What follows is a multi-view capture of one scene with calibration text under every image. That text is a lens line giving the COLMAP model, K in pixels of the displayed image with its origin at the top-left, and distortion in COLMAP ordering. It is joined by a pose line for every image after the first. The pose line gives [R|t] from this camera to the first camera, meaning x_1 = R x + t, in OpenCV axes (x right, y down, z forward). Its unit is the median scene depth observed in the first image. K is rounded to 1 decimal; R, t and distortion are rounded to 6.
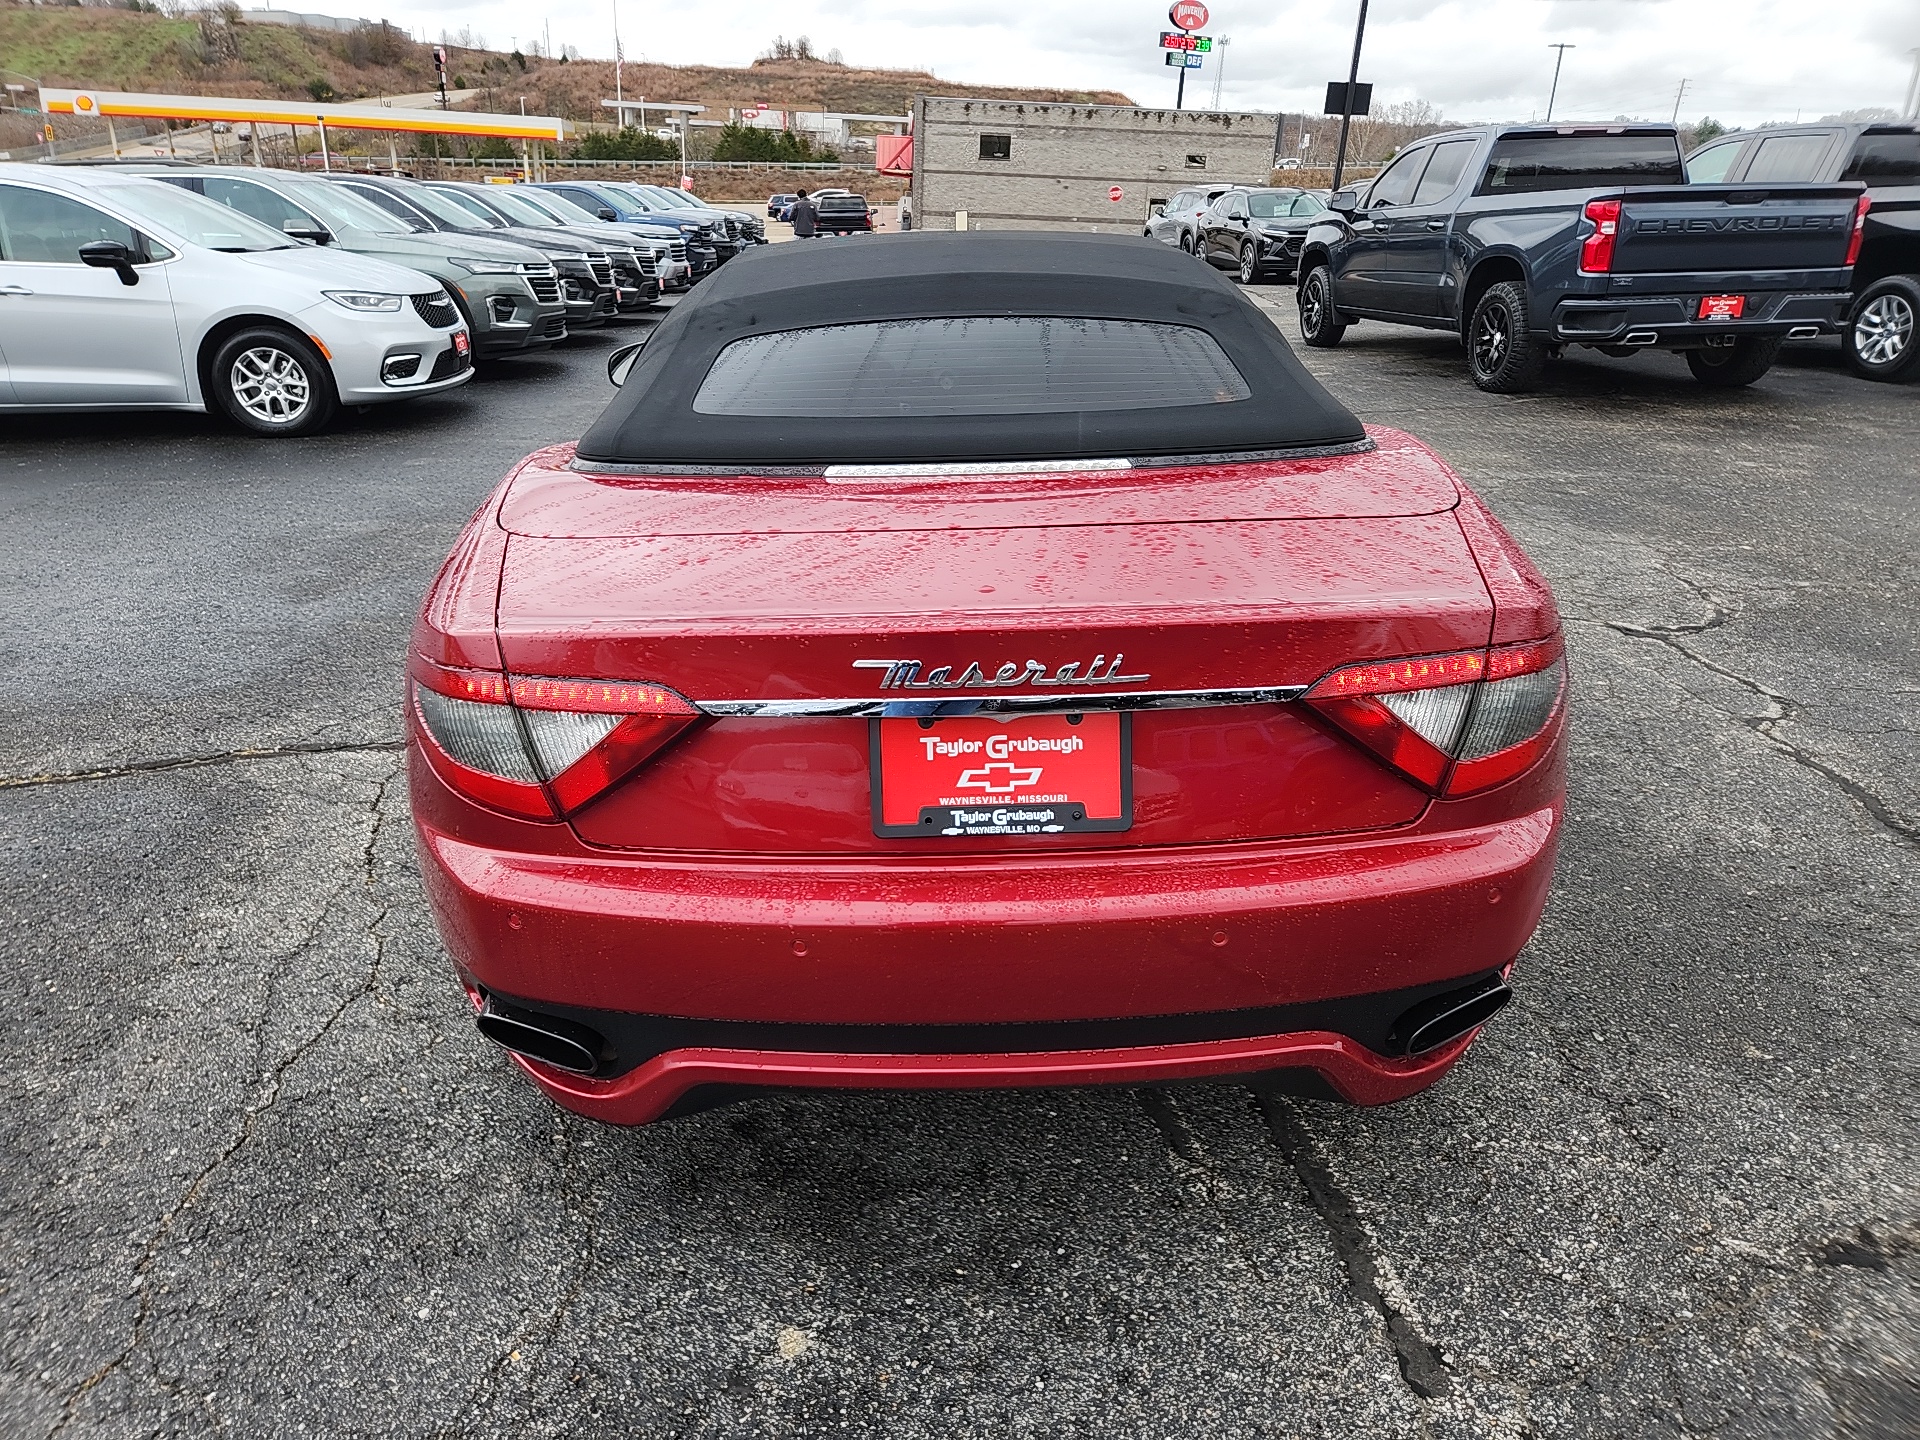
lens RADIAL K [[1318.0, 0, 930.5], [0, 1318.0, 713.2], [0, 0, 1]] dist [0.076758, -0.072442]
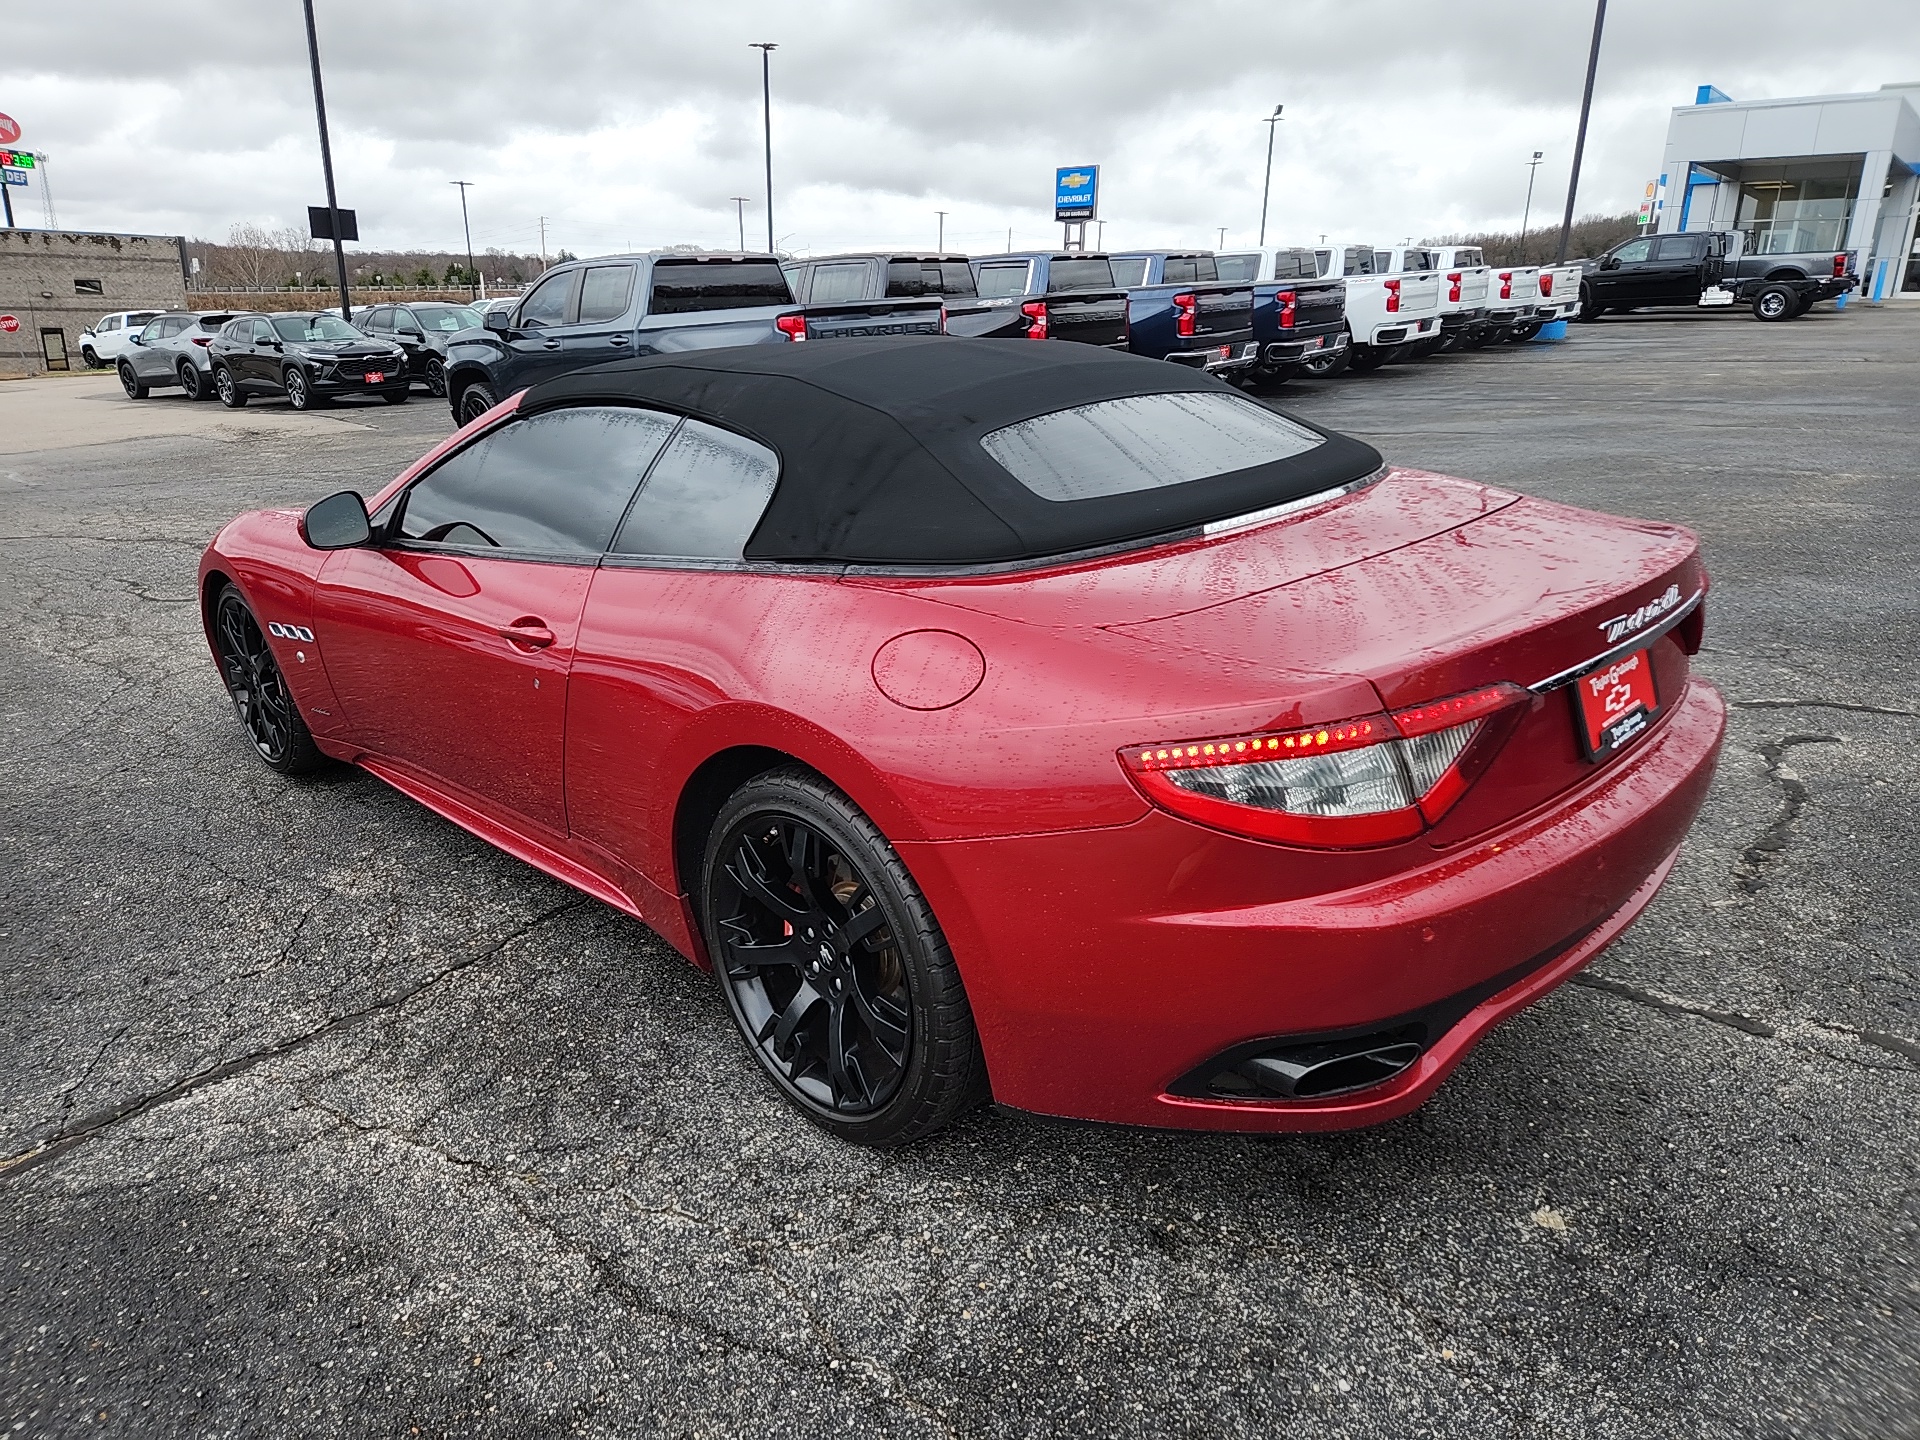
lens RADIAL K [[1304.9, 0, 960.0], [0, 1304.9, 720.0], [0, 0, 1]] dist [0.088642, -0.078959]
pose [[0.708691, -0.231415, 0.666487, -0.219920], [0.281665, 0.958929, 0.033455, -0.026965], [-0.646855, 0.164017, 0.744766, 0.072532]]
